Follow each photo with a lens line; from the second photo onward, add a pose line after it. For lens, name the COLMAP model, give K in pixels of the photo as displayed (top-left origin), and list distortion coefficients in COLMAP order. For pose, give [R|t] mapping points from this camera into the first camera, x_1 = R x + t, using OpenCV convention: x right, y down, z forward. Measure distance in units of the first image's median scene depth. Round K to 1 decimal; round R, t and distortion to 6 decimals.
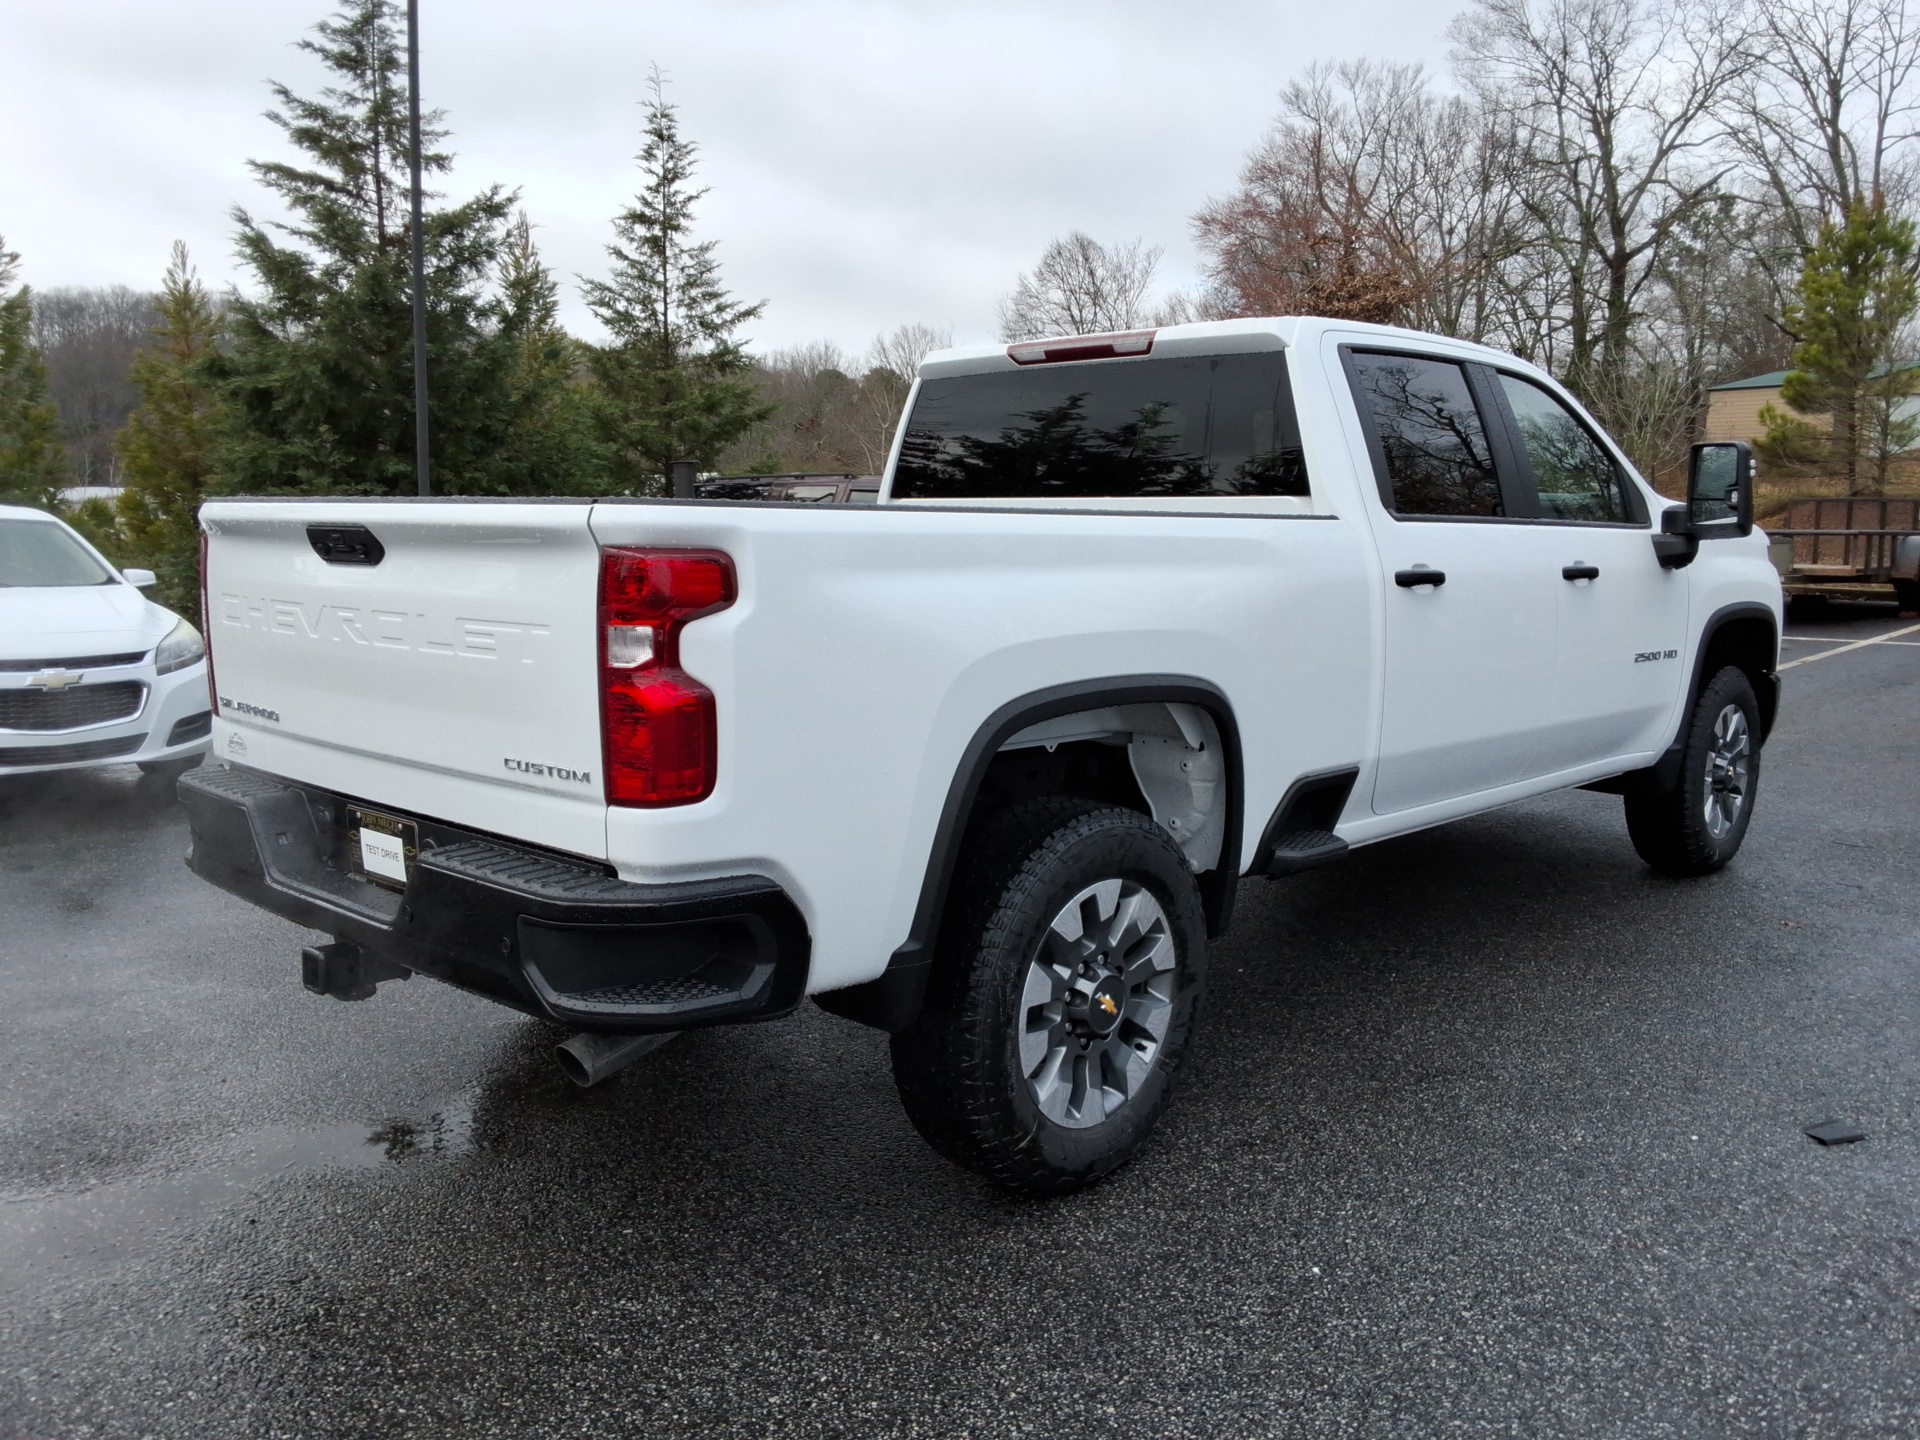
lens RADIAL K [[1552.6, 0, 973.4], [0, 1552.6, 684.7], [0, 0, 1]] dist [0.107087, -0.163272]
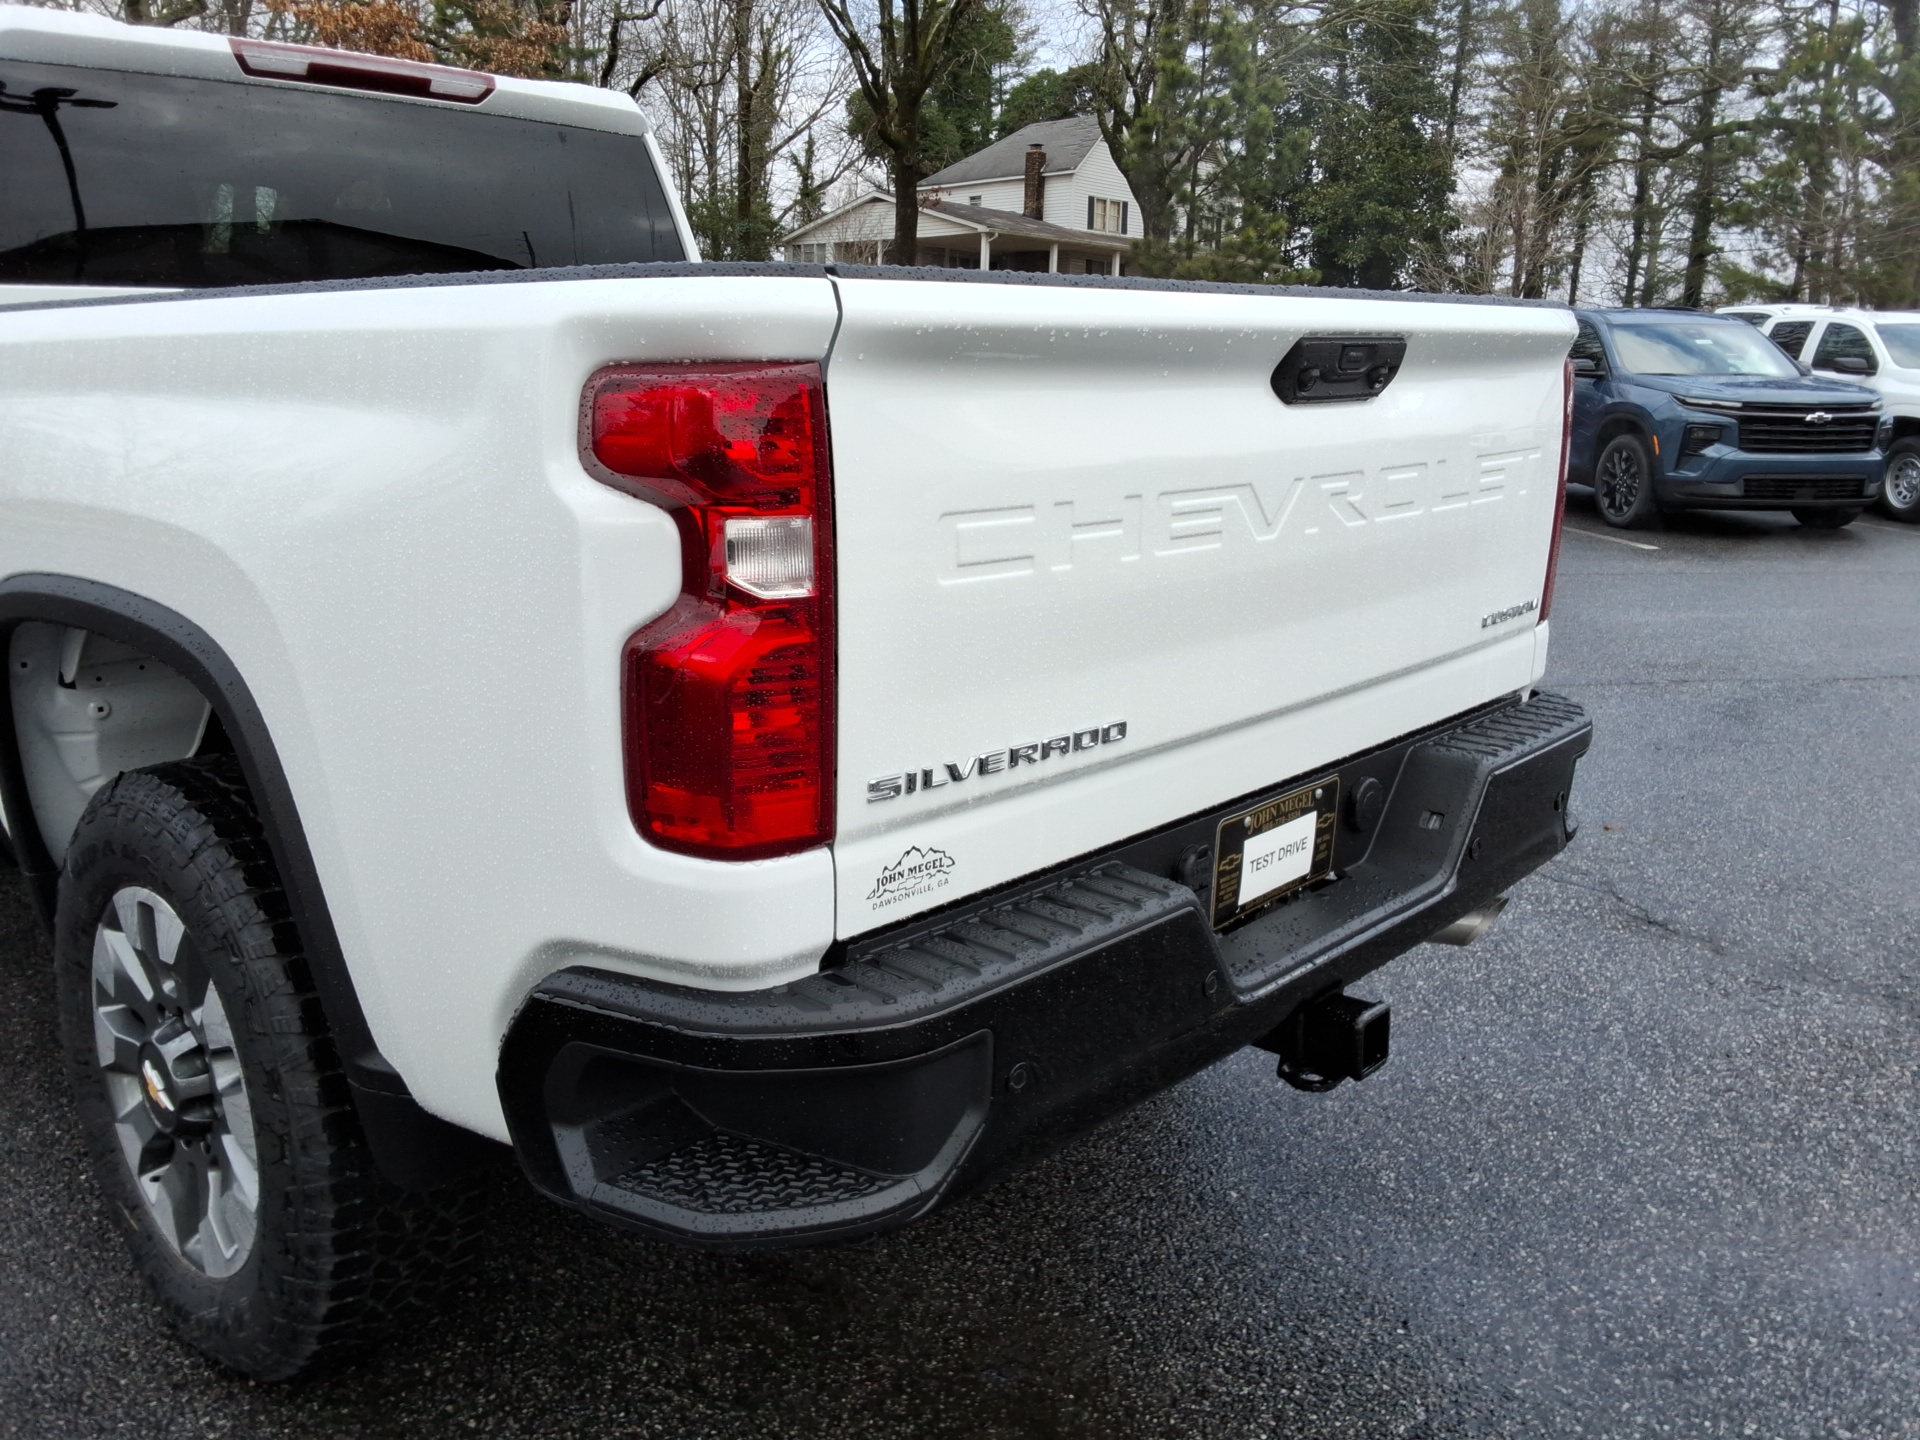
lens RADIAL K [[1552.6, 0, 964.8], [0, 1552.6, 683.4], [0, 0, 1]] dist [0.107087, -0.163272]
pose [[-0.014528, -0.217085, 0.976045, -0.377160], [0.105053, 0.970414, 0.217396, -0.043918], [-0.994361, 0.105695, 0.008707, 0.426911]]
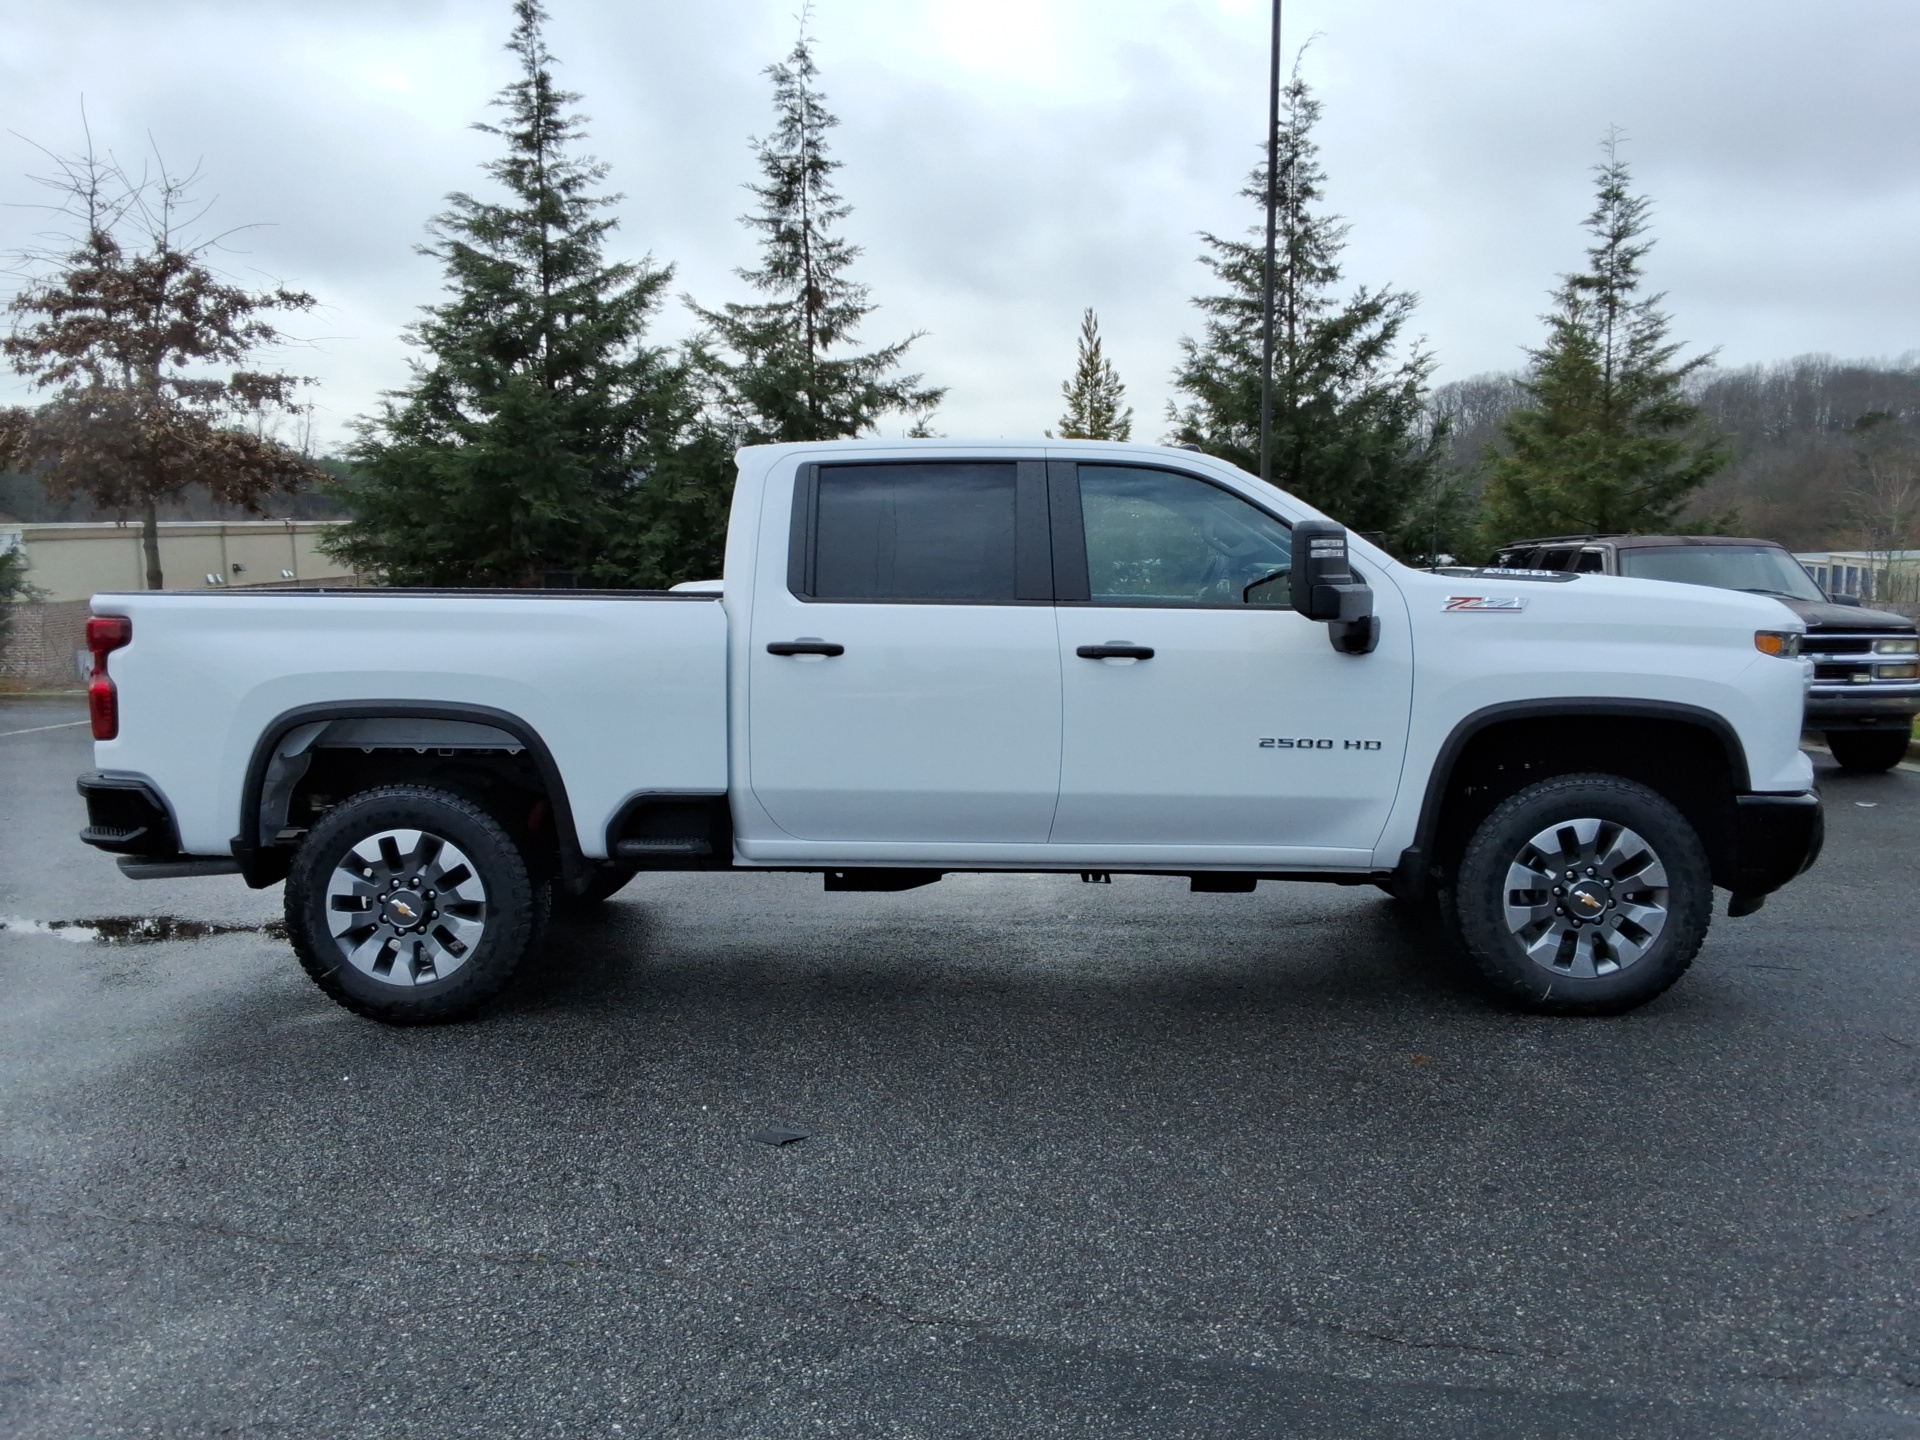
lens RADIAL K [[1552.6, 0, 1002.3], [0, 1552.6, 704.4], [0, 0, 1]] dist [0.107087, -0.163272]
pose [[0.666792, 0.054183, -0.743271, 0.660348], [-0.072258, 0.997355, 0.007883, -0.022852], [0.741732, 0.048451, 0.668944, 0.148417]]
